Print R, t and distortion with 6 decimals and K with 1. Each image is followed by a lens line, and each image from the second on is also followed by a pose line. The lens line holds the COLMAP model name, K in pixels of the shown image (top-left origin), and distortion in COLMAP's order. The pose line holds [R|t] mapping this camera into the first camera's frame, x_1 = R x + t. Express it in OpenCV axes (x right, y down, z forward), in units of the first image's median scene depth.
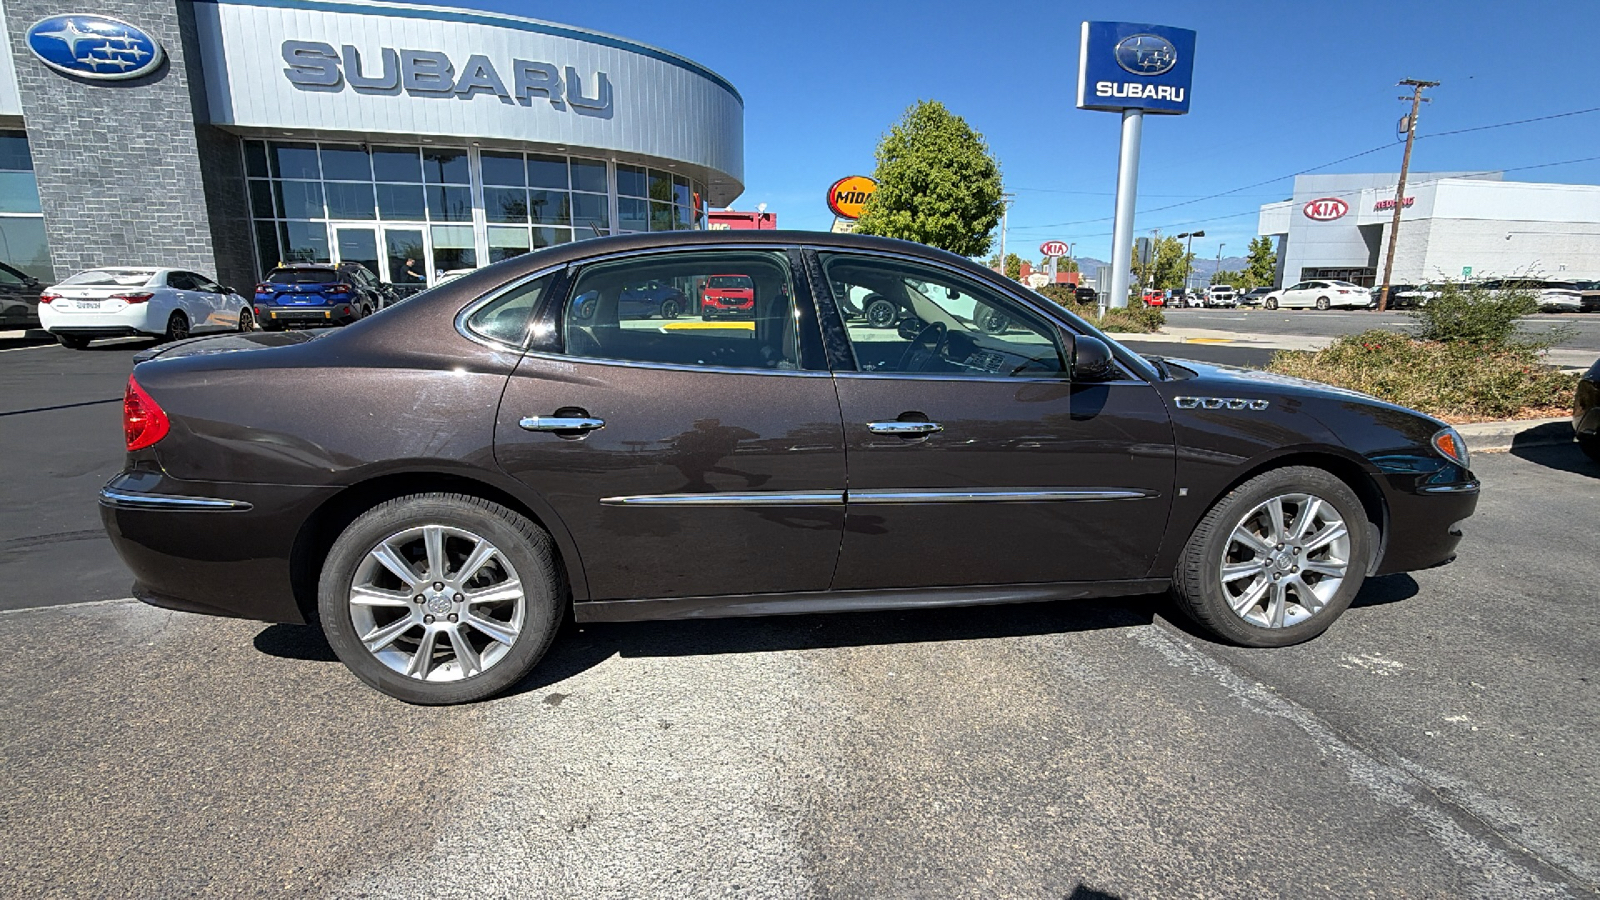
lens RADIAL K [[727.4, 0, 800.2], [0, 727.4, 450.3], [0, 0, 1]] dist [-0.002870, -0.000290]
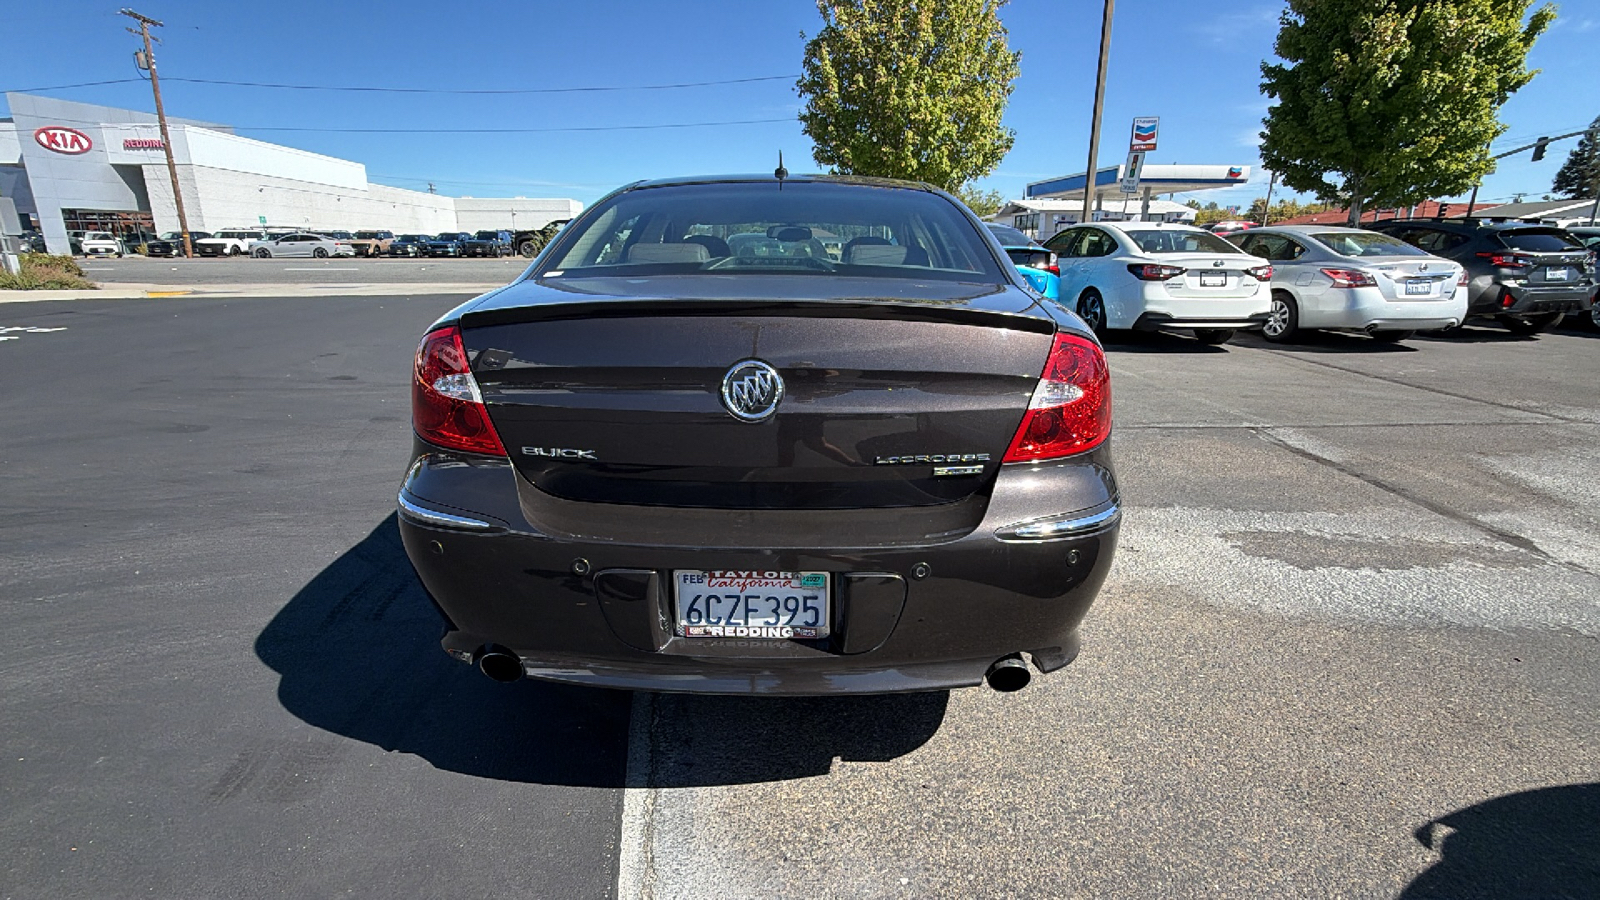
lens RADIAL K [[727.4, 0, 797.4], [0, 727.4, 446.5], [0, 0, 1]] dist [-0.002870, -0.000290]
pose [[0.155307, -0.257421, 0.953737, -0.179547], [0.196421, 0.954221, 0.225567, -0.022987], [-0.968142, 0.152301, 0.198760, 0.123034]]
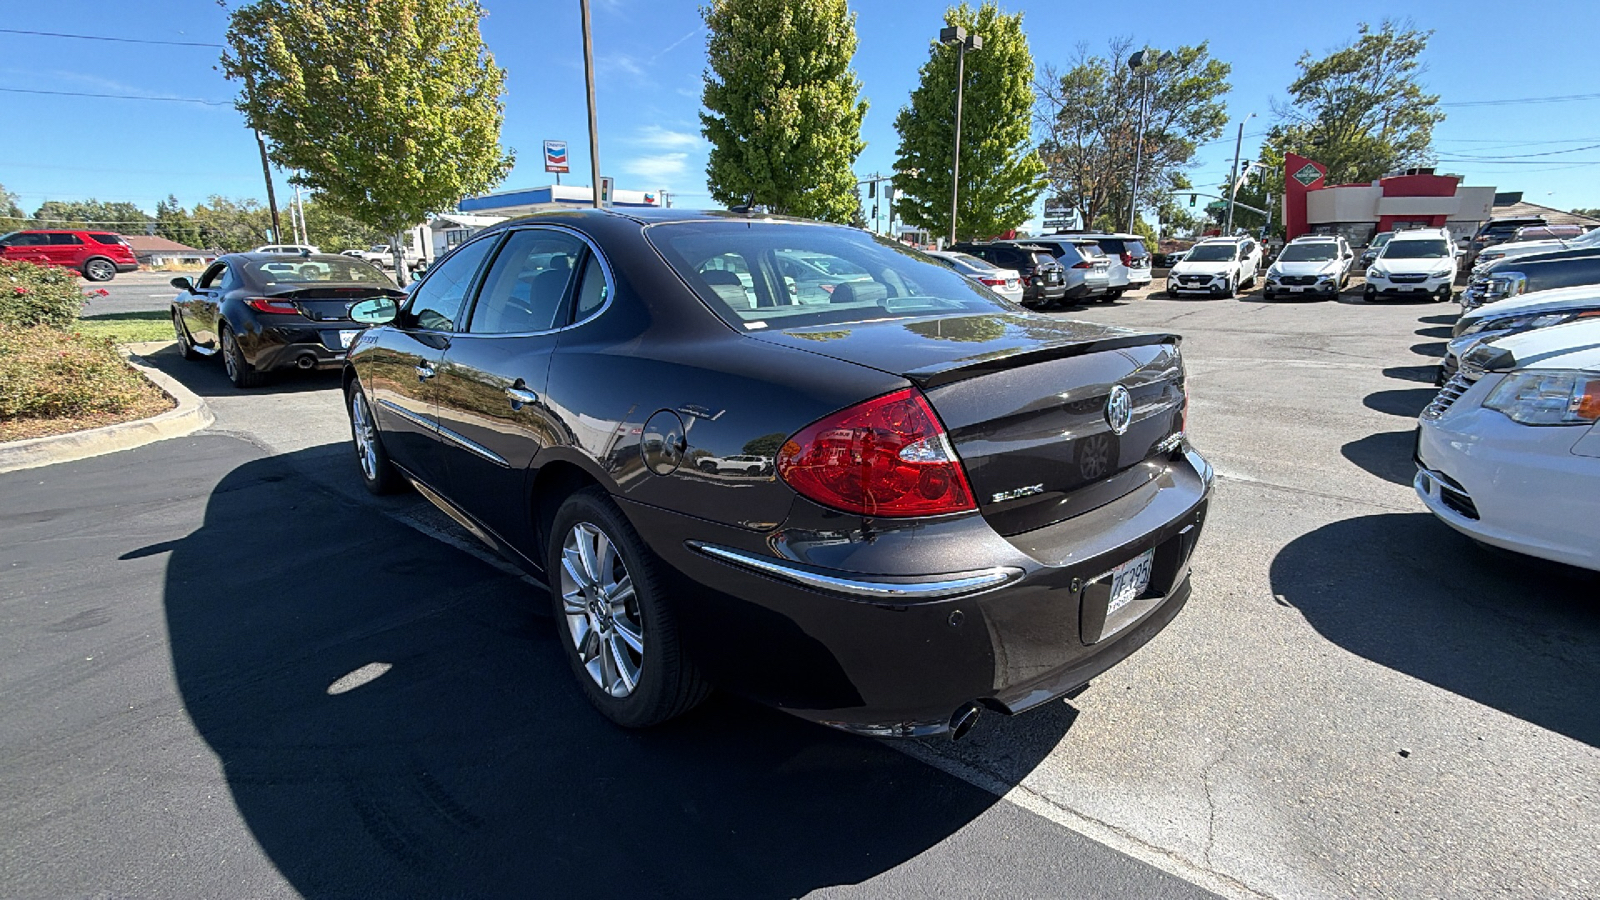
lens RADIAL K [[727.4, 0, 800.1], [0, 727.4, 446.8], [0, 0, 1]] dist [-0.002870, -0.000290]
pose [[-0.549709, -0.200387, 0.810966, -0.163450], [0.171857, 0.922907, 0.344540, -0.045434], [-0.817487, 0.328766, -0.472892, 0.212608]]
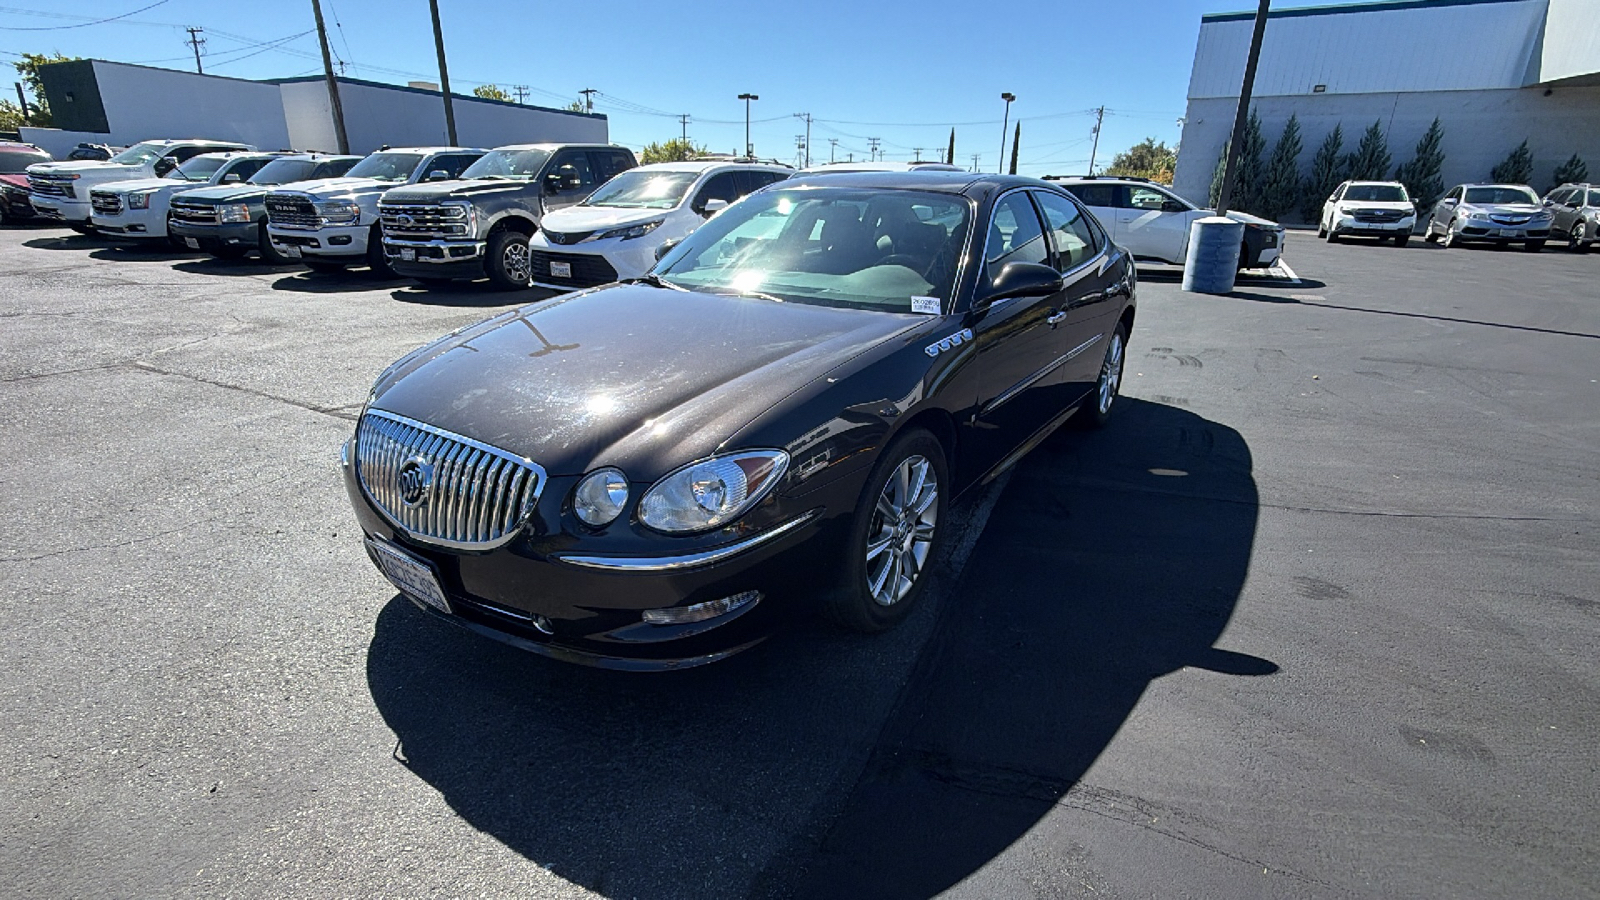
lens RADIAL K [[727.4, 0, 794.4], [0, 727.4, 452.5], [0, 0, 1]] dist [-0.002870, -0.000290]
pose [[-0.687310, 0.227620, -0.689778, 0.163109], [-0.167572, 0.874326, 0.455492, -0.059603], [0.706770, 0.428652, -0.562791, 0.263945]]
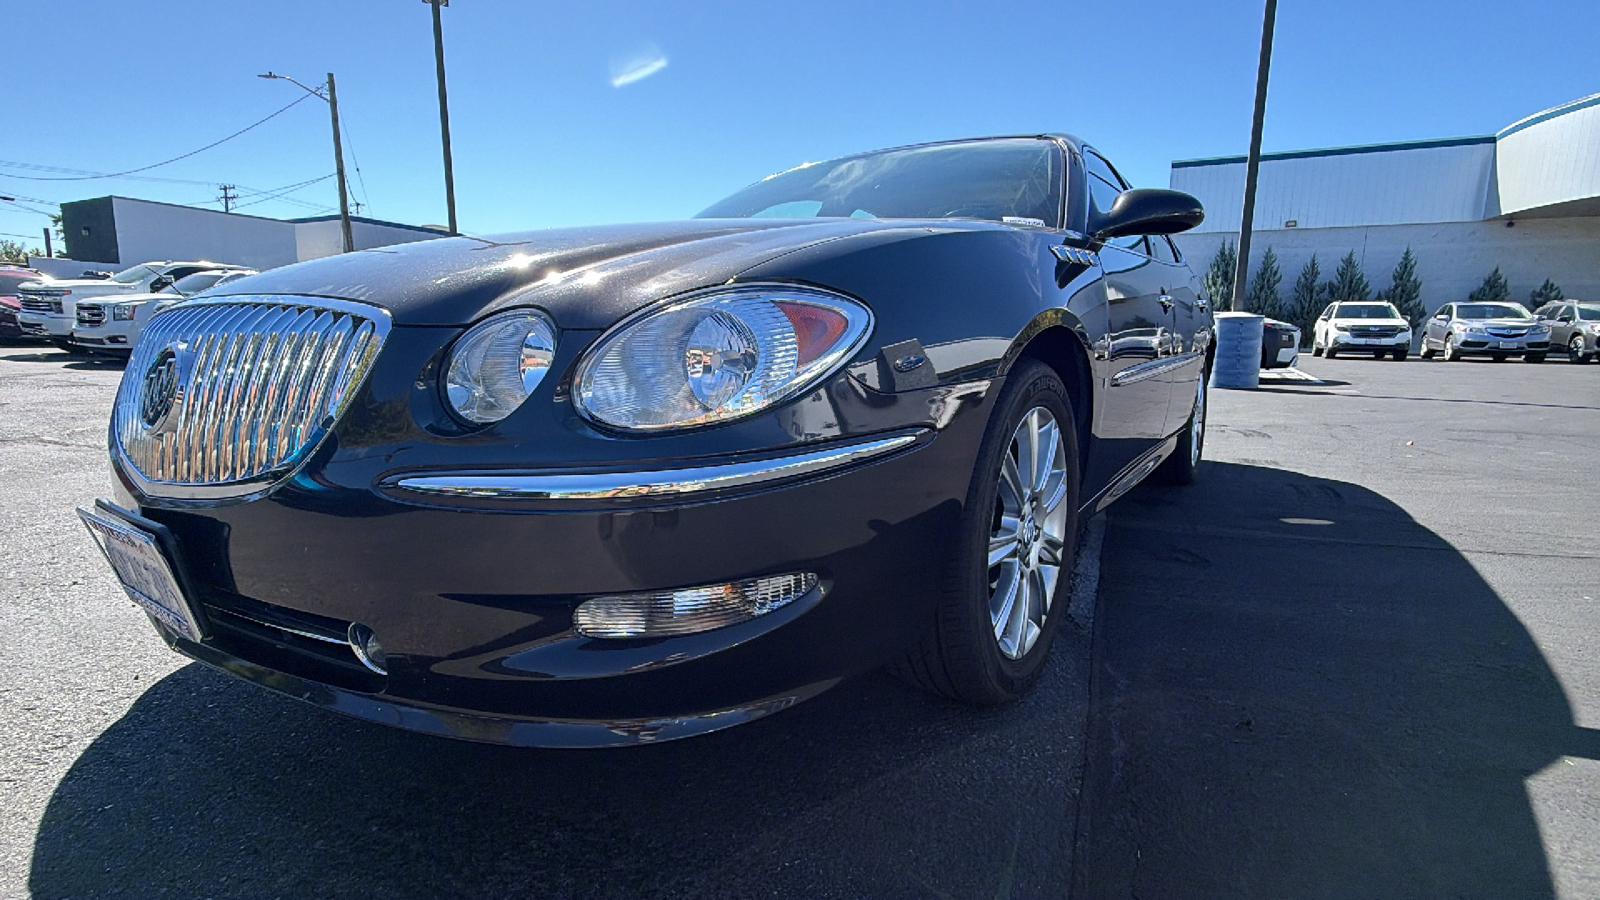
lens RADIAL K [[727.4, 0, 795.8], [0, 727.4, 454.1], [0, 0, 1]] dist [-0.002870, -0.000290]
pose [[-0.680149, 0.101109, -0.726068, 0.139338], [-0.164738, 0.944029, 0.285781, -0.020947], [0.714324, 0.313985, -0.625423, 0.240963]]
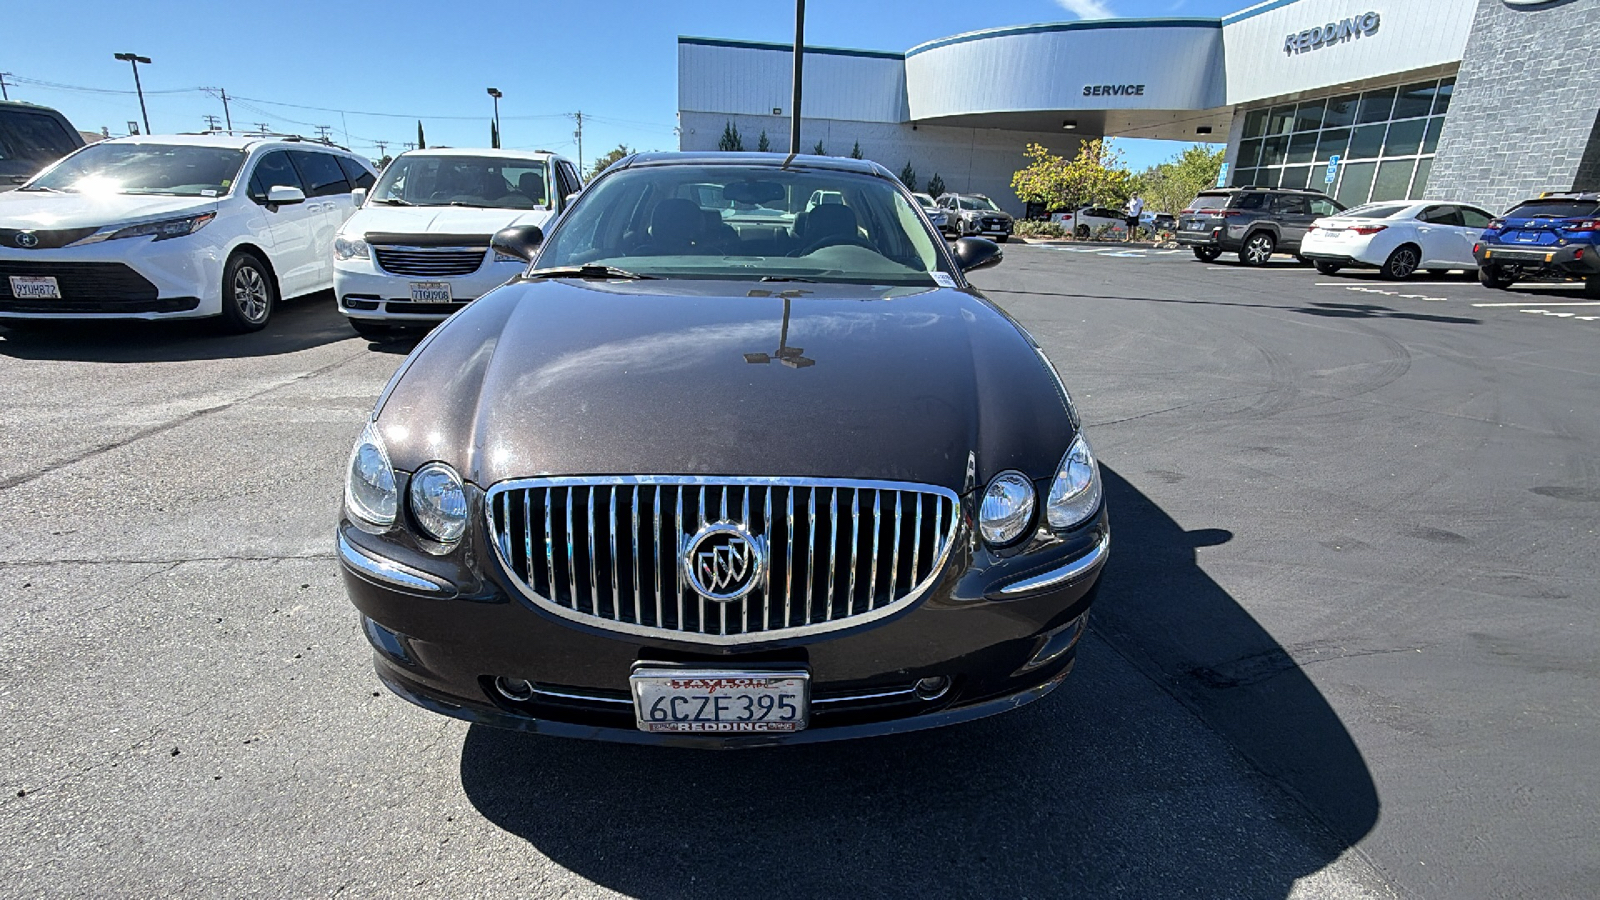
lens RADIAL K [[727.4, 0, 793.8], [0, 727.4, 451.8], [0, 0, 1]] dist [-0.002870, -0.000290]
pose [[-0.108061, 0.306340, -0.945769, 0.189143], [-0.235042, 0.916496, 0.323713, -0.035120], [0.965960, 0.257276, -0.027034, 0.180440]]
